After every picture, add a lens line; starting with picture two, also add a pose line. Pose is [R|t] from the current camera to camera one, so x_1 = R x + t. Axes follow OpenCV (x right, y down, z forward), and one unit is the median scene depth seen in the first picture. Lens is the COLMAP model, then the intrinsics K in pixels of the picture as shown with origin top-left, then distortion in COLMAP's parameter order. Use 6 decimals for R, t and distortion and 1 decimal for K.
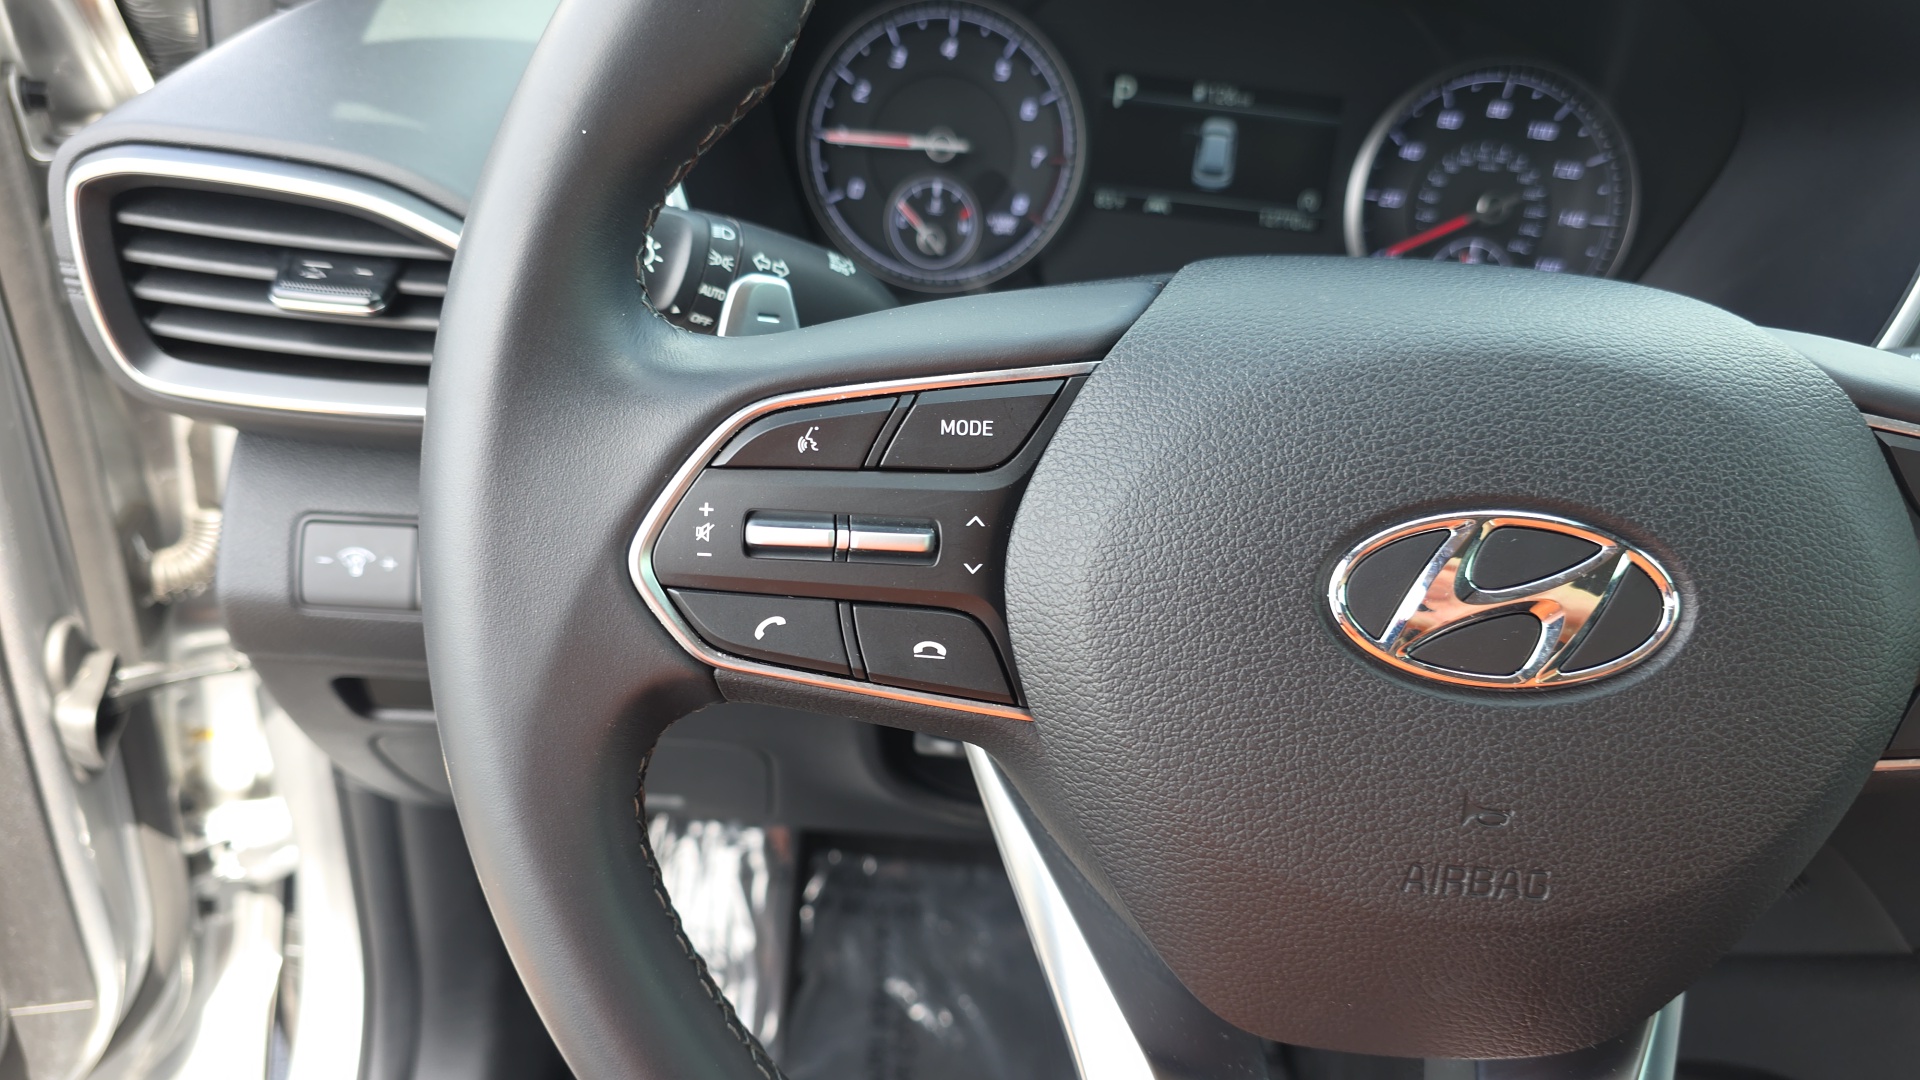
lens RADIAL K [[1345.7, 0, 939.4], [0, 1345.7, 550.0], [0, 0, 1]] dist [0.008235, -0.032218]
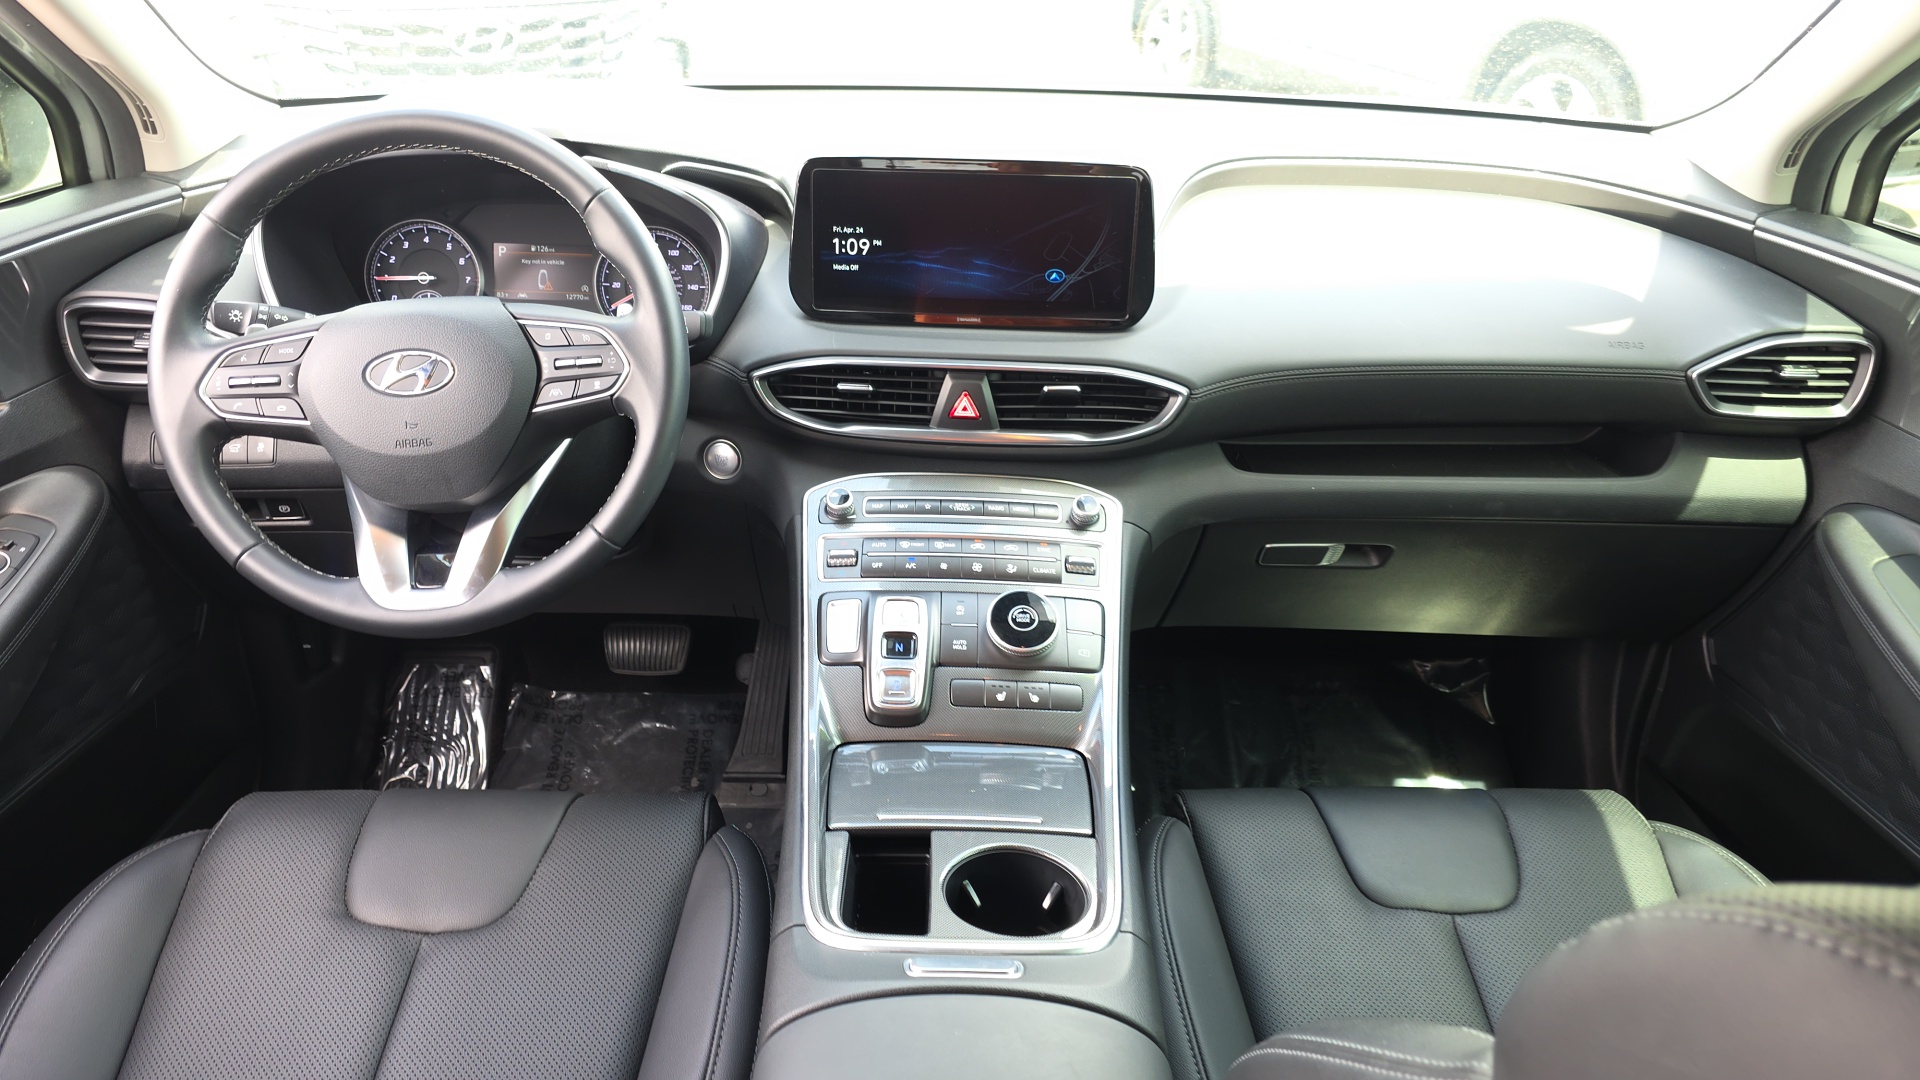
lens RADIAL K [[1279.3, 0, 921.1], [0, 1279.3, 533.9], [0, 0, 1]] dist [0.041214, -0.055132]
pose [[0.996693, -0.081220, -0.002415, 0.849672], [0.080610, 0.992074, -0.096390, 0.448671], [0.010225, 0.095876, 0.995341, -1.245640]]
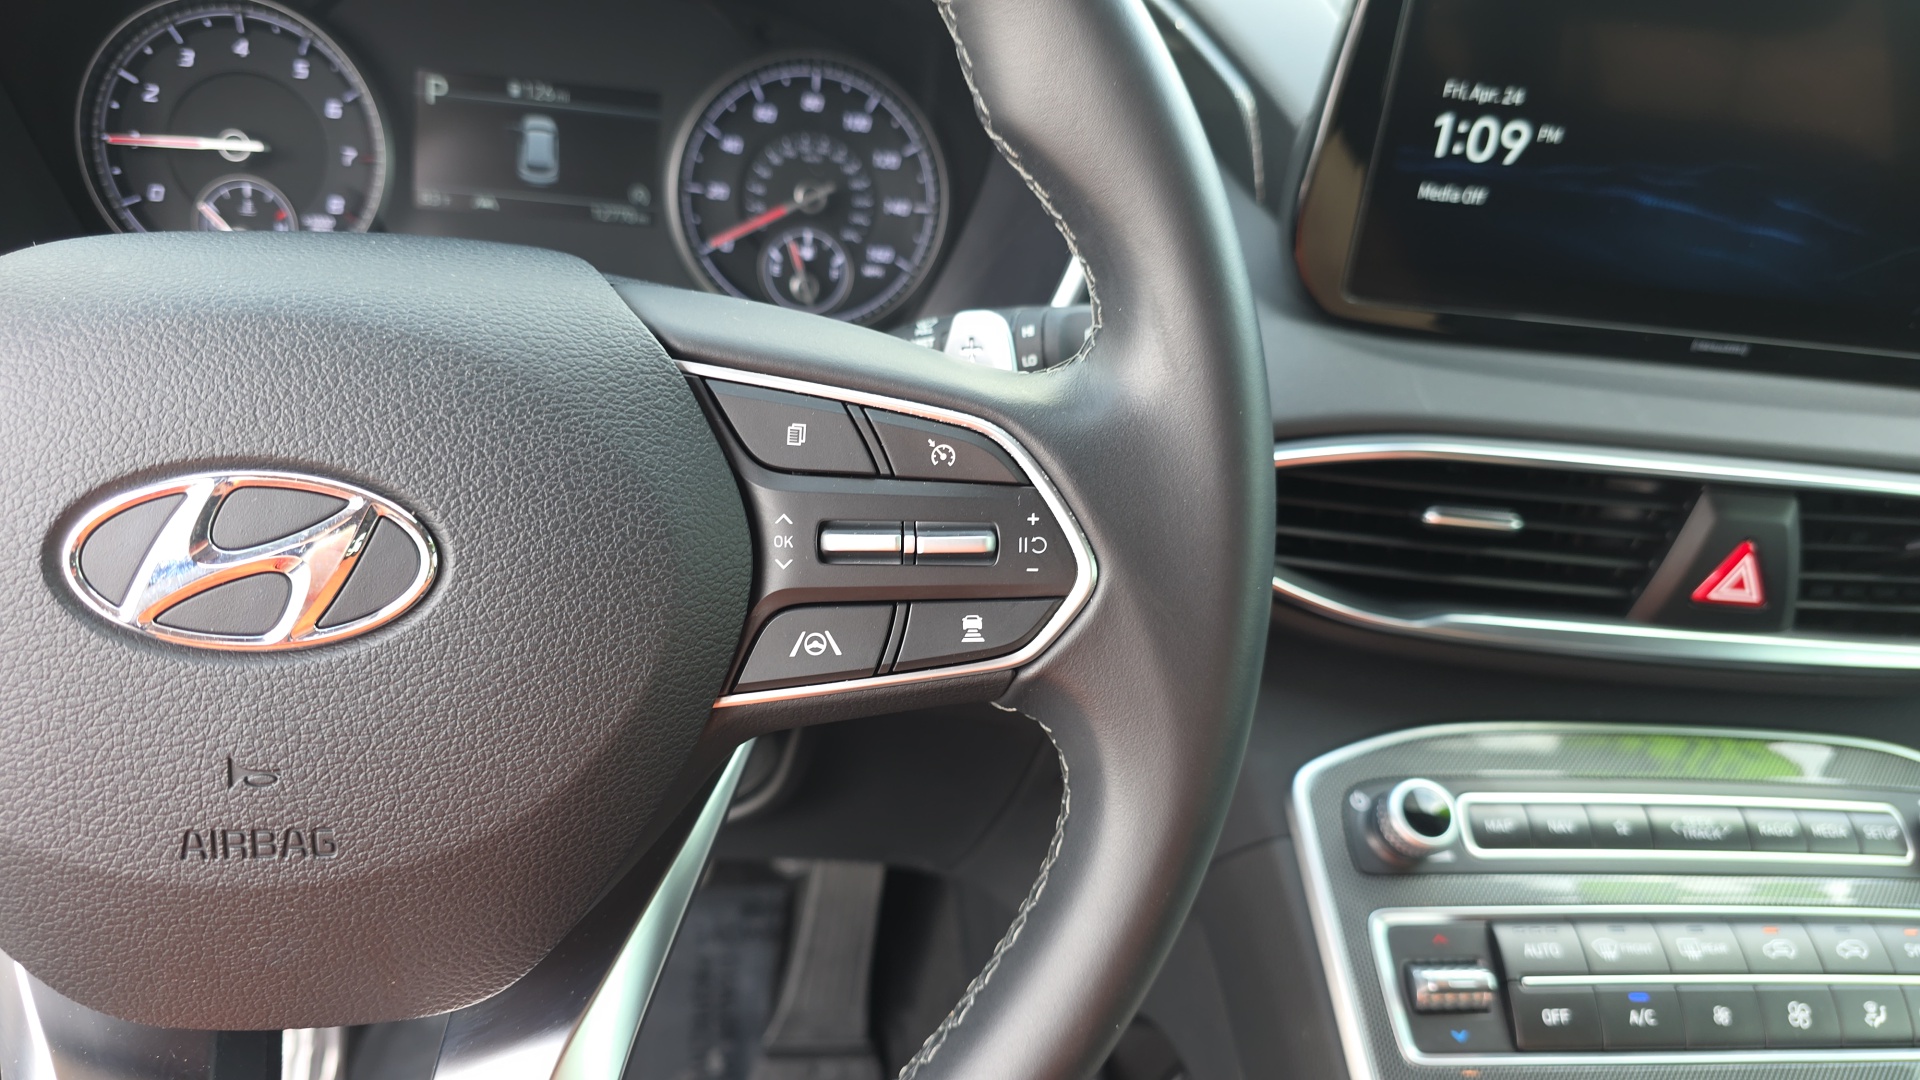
lens RADIAL K [[1345.7, 0, 939.4], [0, 1345.7, 550.0], [0, 0, 1]] dist [0.008235, -0.032218]
pose [[0.988053, -0.057746, 0.142889, 0.339798], [0.059873, 0.998149, -0.010626, 0.030912], [-0.142011, 0.019054, 0.989682, -0.026797]]
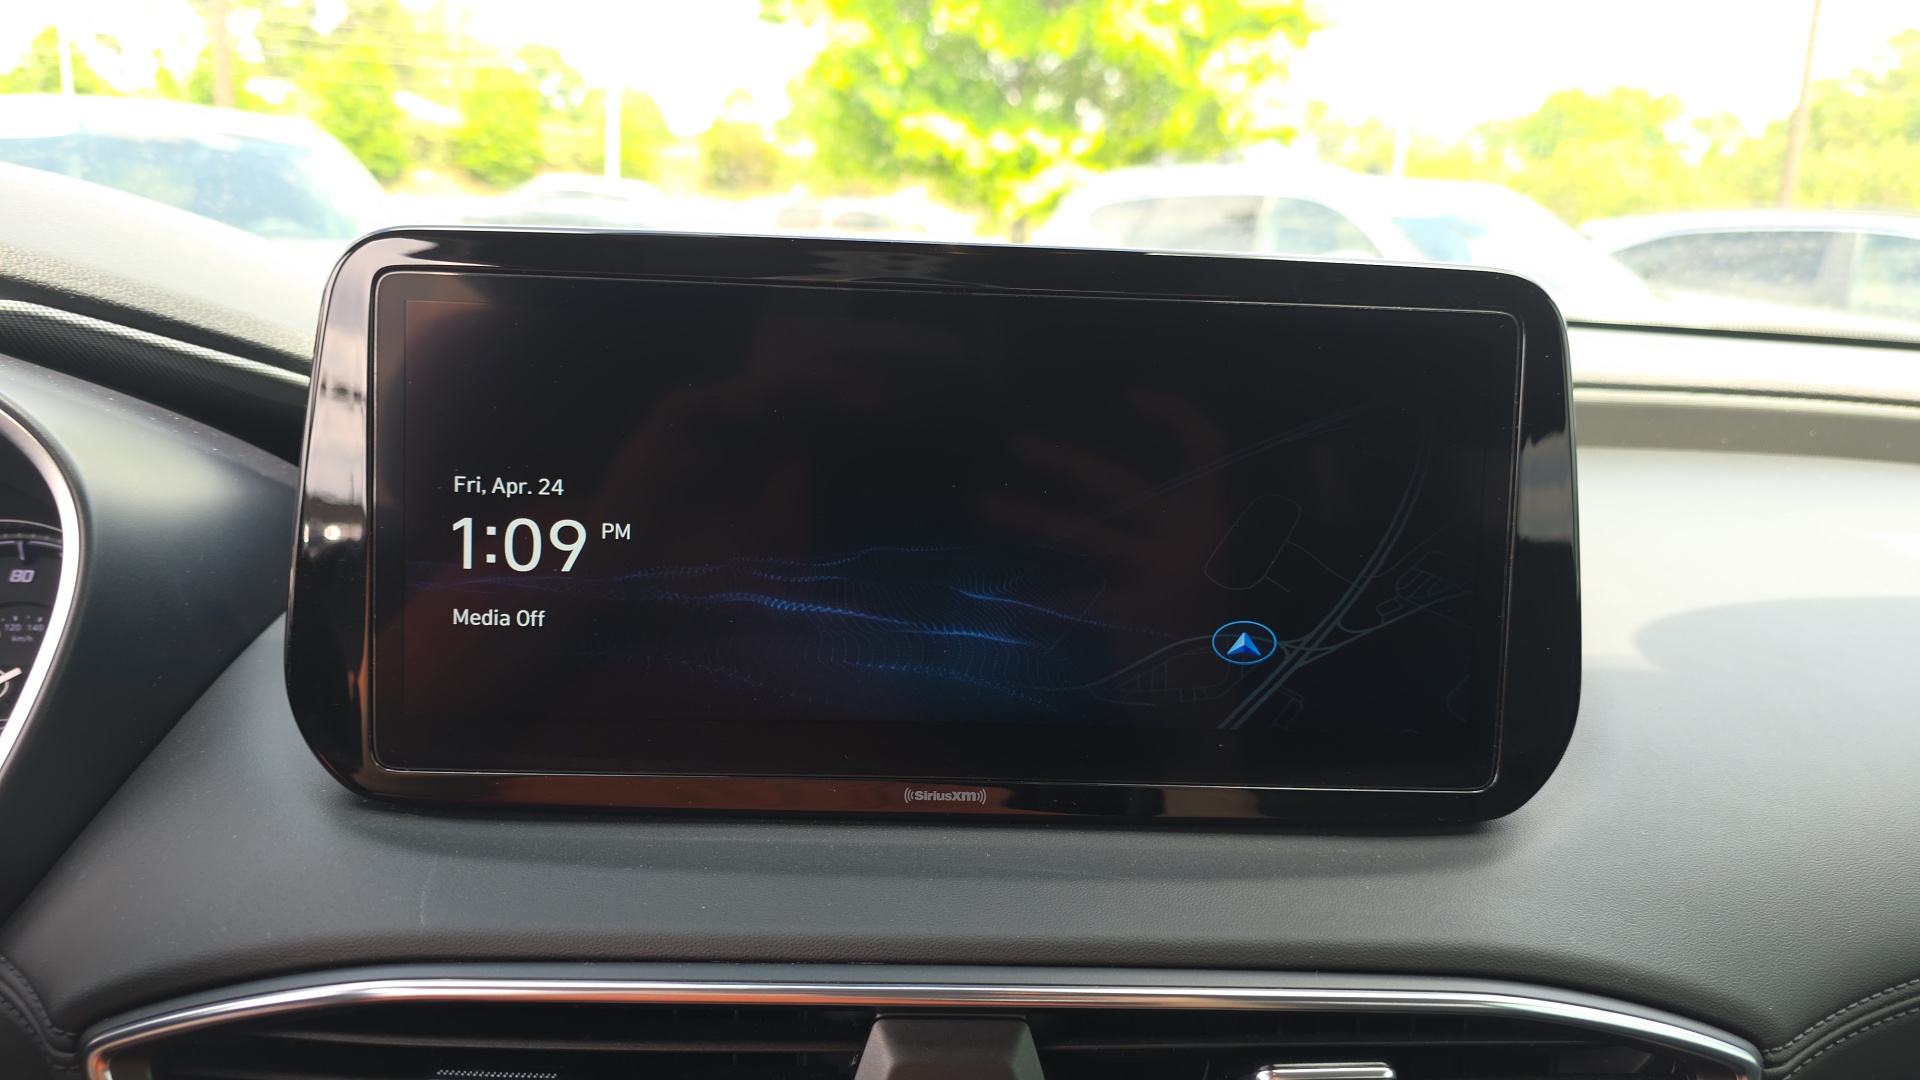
lens RADIAL K [[1308.1, 0, 944.2], [0, 1308.1, 549.5], [0, 0, 1]] dist [0.037523, -0.038567]
pose [[0.988456, -0.078927, 0.129324, 0.880508], [0.120574, 0.926662, -0.356032, 0.030058], [-0.091739, 0.367516, 0.925482, 0.154036]]
